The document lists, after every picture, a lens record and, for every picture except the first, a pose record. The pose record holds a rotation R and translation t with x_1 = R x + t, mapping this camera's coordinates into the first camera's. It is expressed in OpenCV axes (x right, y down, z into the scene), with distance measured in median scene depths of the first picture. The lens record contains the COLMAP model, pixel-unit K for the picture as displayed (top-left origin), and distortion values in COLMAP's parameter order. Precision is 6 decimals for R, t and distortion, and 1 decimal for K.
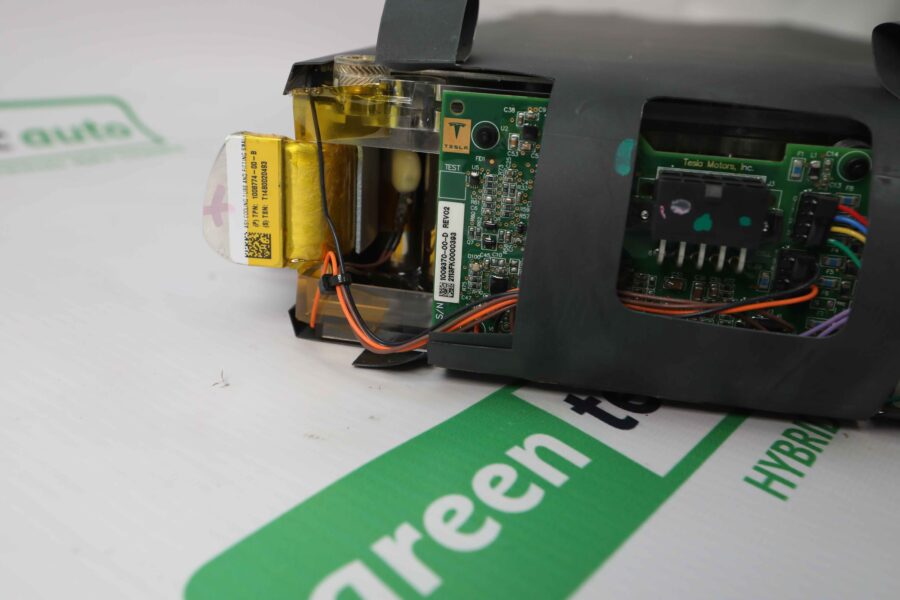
lens RADIAL K [[853.3, 0, 450.0], [0, 853.3, 300.0], [0, 0, 1]] dist [0.047665, 0.008271]
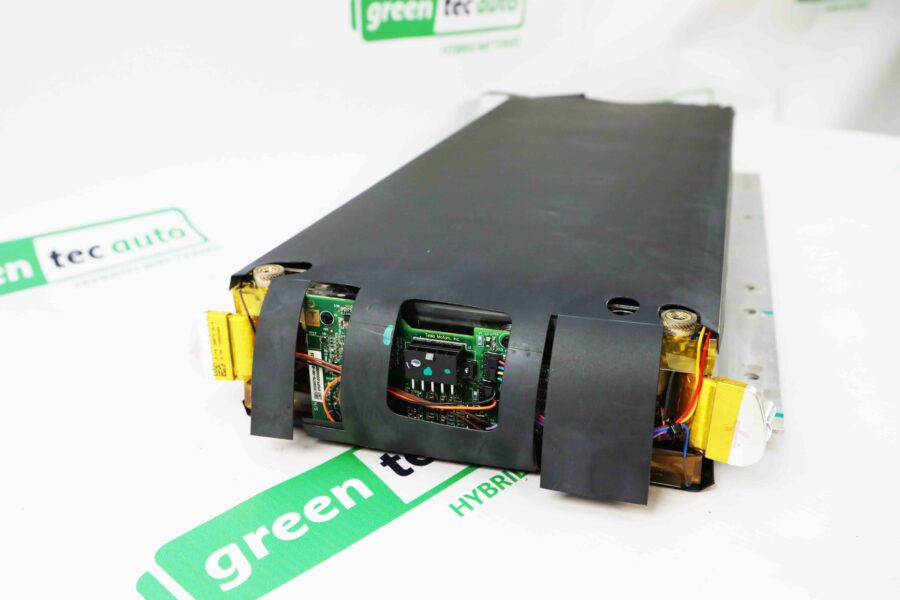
lens RADIAL K [[912.7, 0, 450.0], [0, 912.7, 300.0], [0, 0, 1]] dist [0.059013, 0.000158]
pose [[0.989622, -0.013463, -0.143063, 0.578022], [0.018663, 0.999211, 0.035067, -0.289248], [0.142478, -0.037373, 0.989092, -0.905827]]
